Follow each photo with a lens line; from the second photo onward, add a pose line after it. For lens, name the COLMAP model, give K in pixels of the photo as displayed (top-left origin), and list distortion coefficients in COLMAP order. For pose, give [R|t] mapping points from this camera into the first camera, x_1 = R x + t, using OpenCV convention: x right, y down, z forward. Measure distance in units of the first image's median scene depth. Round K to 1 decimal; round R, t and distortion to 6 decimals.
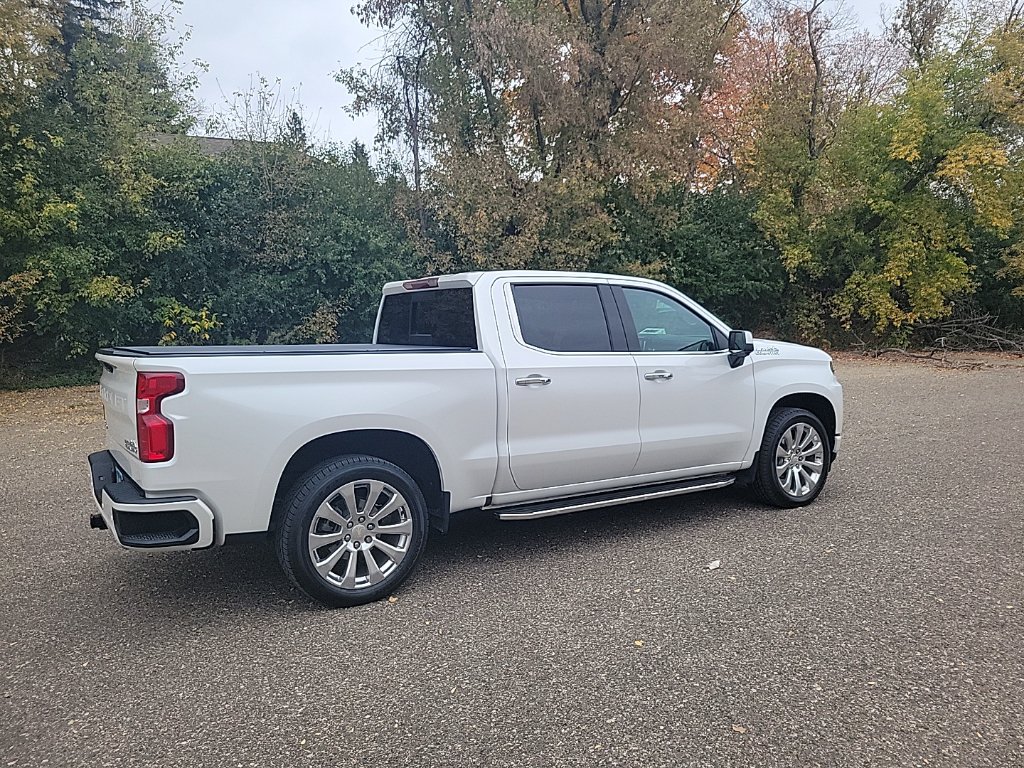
lens RADIAL K [[771.2, 0, 521.6], [0, 771.2, 363.2], [0, 0, 1]] dist [0.051136, -0.033235]
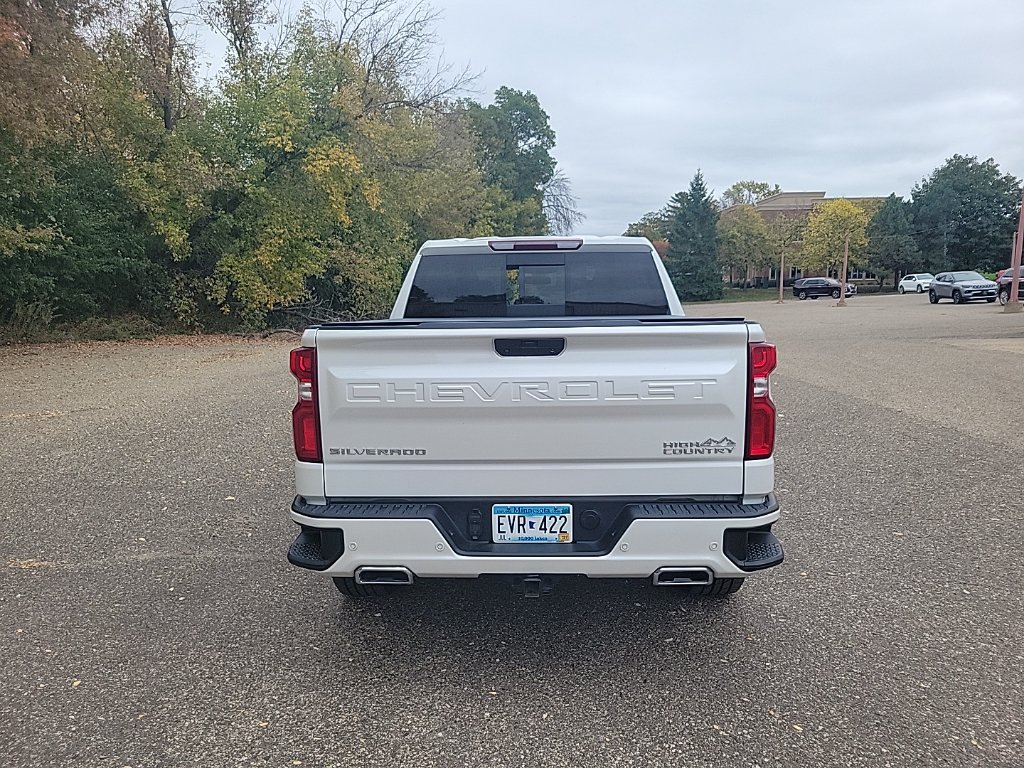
lens RADIAL K [[771.2, 0, 523.5], [0, 771.2, 386.7], [0, 0, 1]] dist [0.051136, -0.033235]
pose [[0.571555, -0.087497, 0.815886, -0.750289], [0.048444, 0.996163, 0.072893, -0.007213], [-0.819133, -0.002138, 0.573600, 0.454233]]
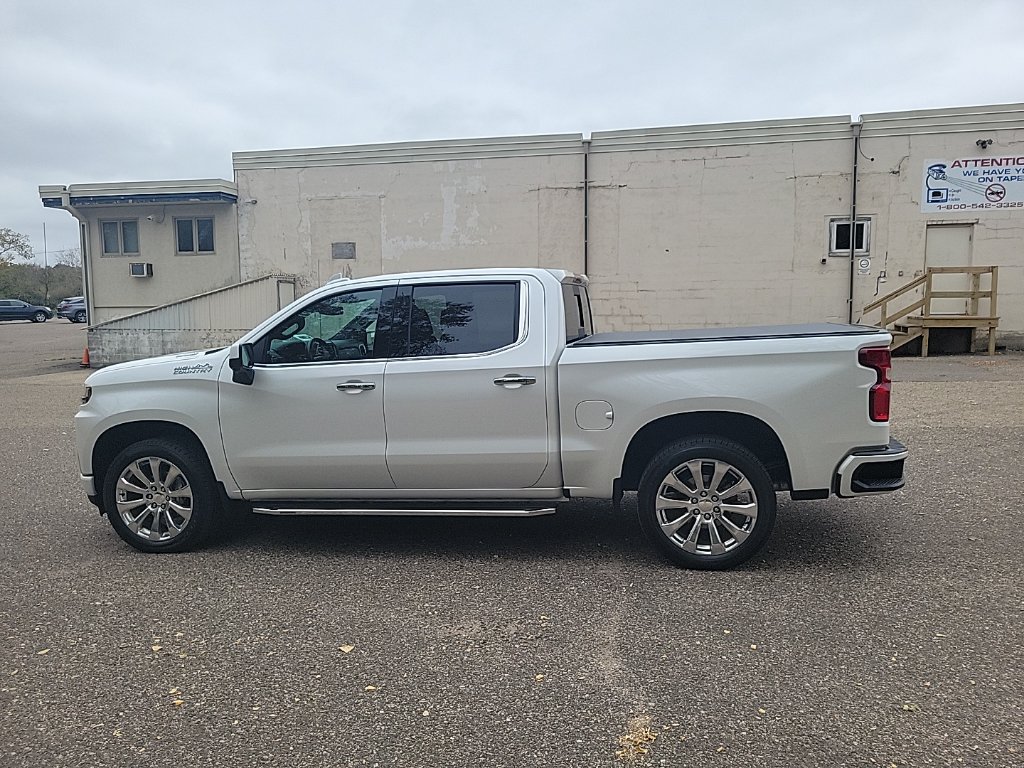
lens RADIAL K [[771.2, 0, 521.1], [0, 771.2, 378.0], [0, 0, 1]] dist [0.051136, -0.033235]
pose [[-0.709345, -0.025844, 0.704387, -0.710848], [0.083099, 0.989292, 0.119981, -0.088480], [-0.699946, 0.143642, -0.699602, 1.578451]]
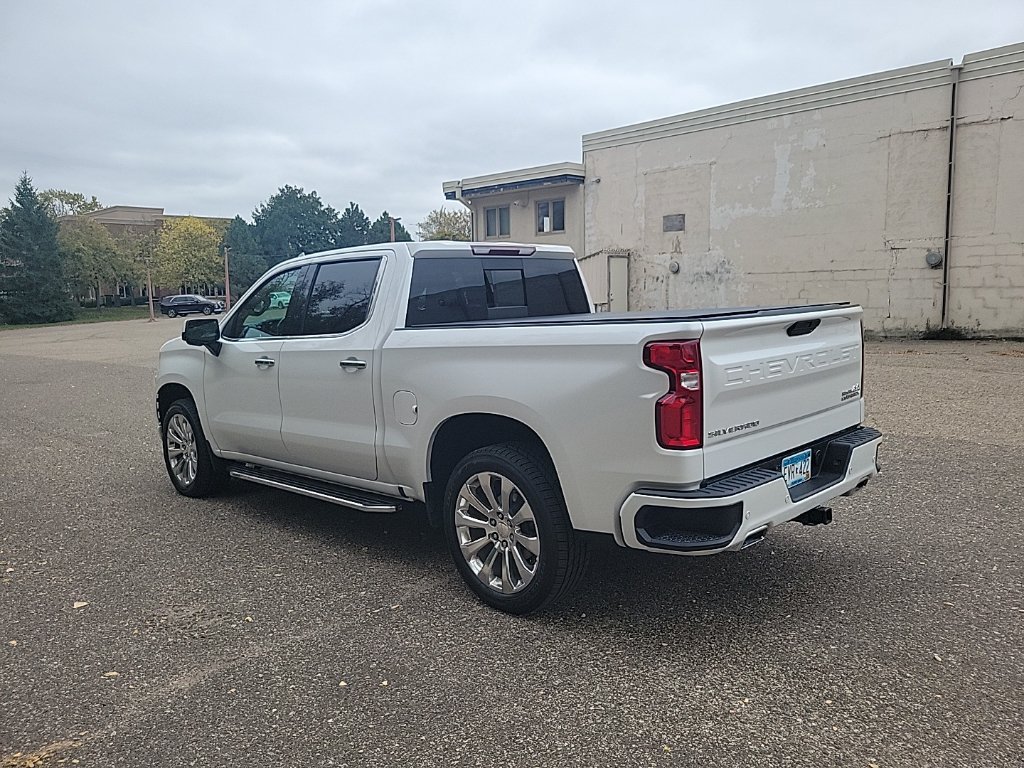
lens RADIAL K [[771.2, 0, 520.9], [0, 771.2, 365.9], [0, 0, 1]] dist [0.051136, -0.033235]
pose [[-0.208761, -0.064525, 0.975836, -0.899130], [0.096755, 0.991563, 0.086264, -0.039162], [-0.973169, 0.112425, -0.200756, 1.034238]]
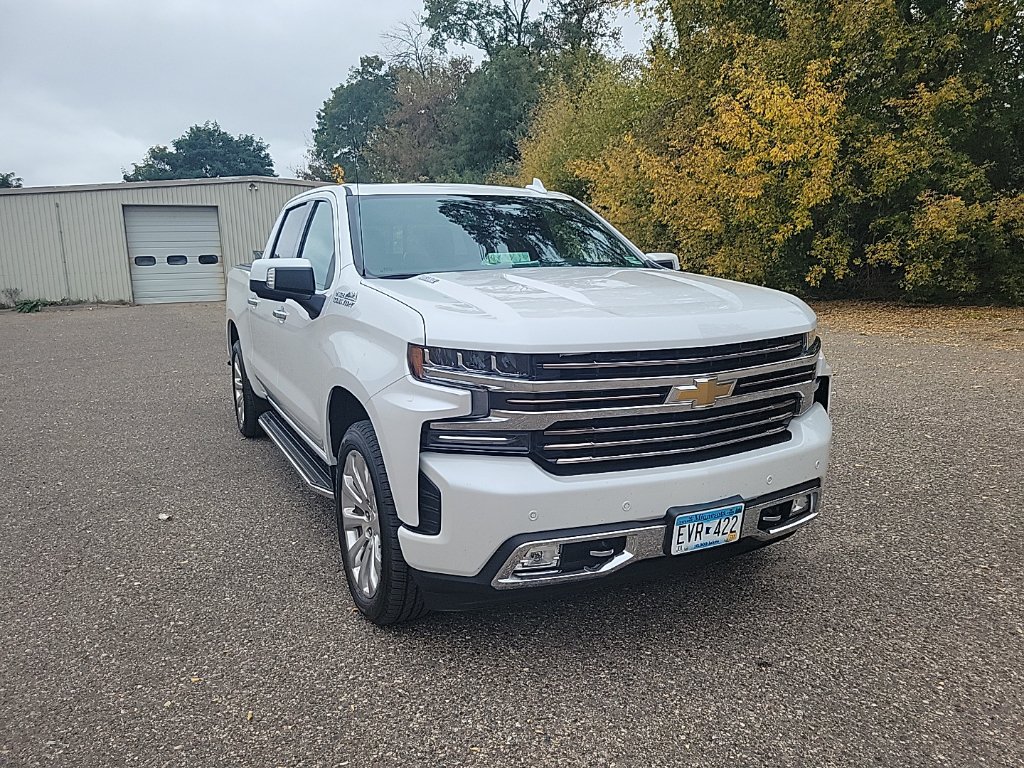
lens RADIAL K [[771.2, 0, 513.3], [0, 771.2, 383.1], [0, 0, 1]] dist [0.051136, -0.033235]
pose [[-0.120142, 0.176987, -0.976853, 0.827892], [-0.035065, 0.982610, 0.182342, -0.059689], [0.992137, 0.056160, -0.111847, 1.161035]]
